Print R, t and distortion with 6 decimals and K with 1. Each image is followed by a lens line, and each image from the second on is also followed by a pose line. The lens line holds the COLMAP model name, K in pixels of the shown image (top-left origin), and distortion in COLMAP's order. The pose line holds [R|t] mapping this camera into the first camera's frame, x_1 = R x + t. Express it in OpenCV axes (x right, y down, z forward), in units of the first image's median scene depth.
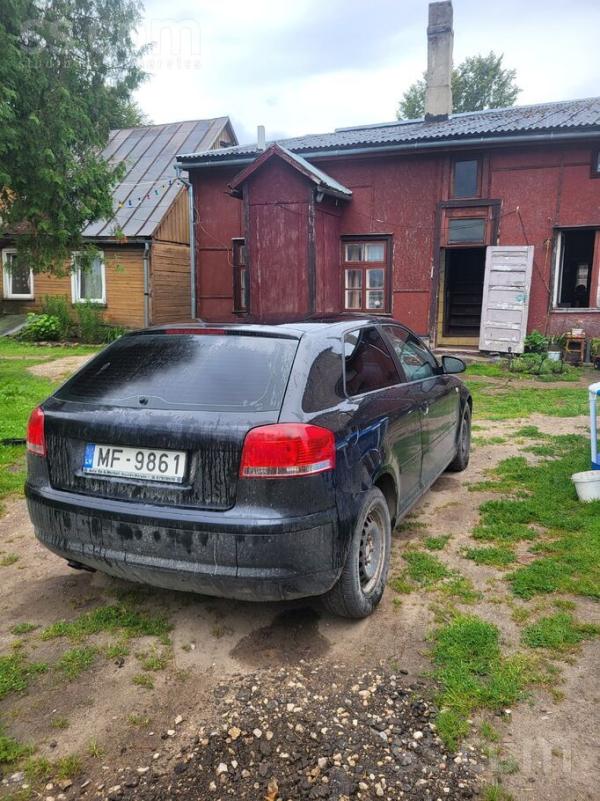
lens RADIAL K [[635.4, 0, 303.6], [0, 635.4, 396.2], [0, 0, 1]] dist [0.027398, -0.011271]
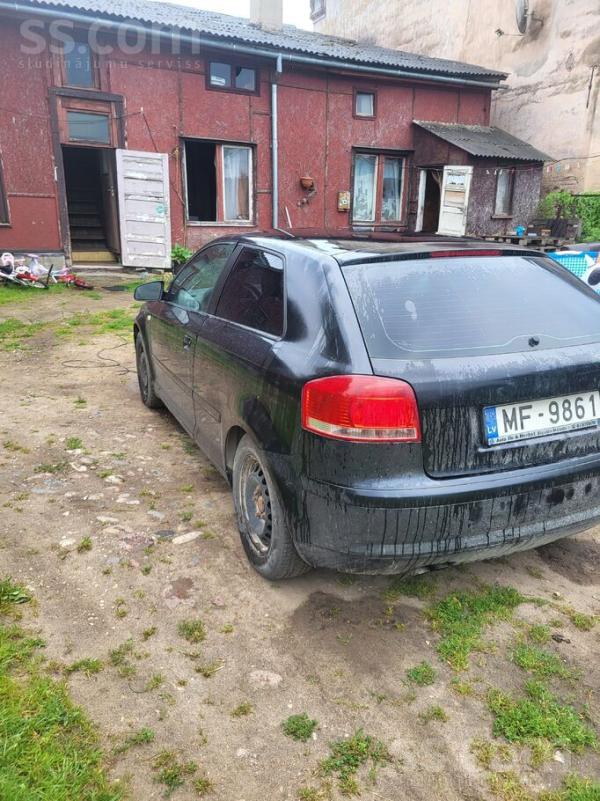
lens RADIAL K [[635.4, 0, 304.5], [0, 635.4, 405.2], [0, 0, 1]] dist [0.027398, -0.011271]
pose [[0.641962, -0.198487, 0.740600, -0.301465], [0.086763, 0.978513, 0.187043, -0.025931], [-0.761812, -0.055818, 0.645389, 0.195667]]
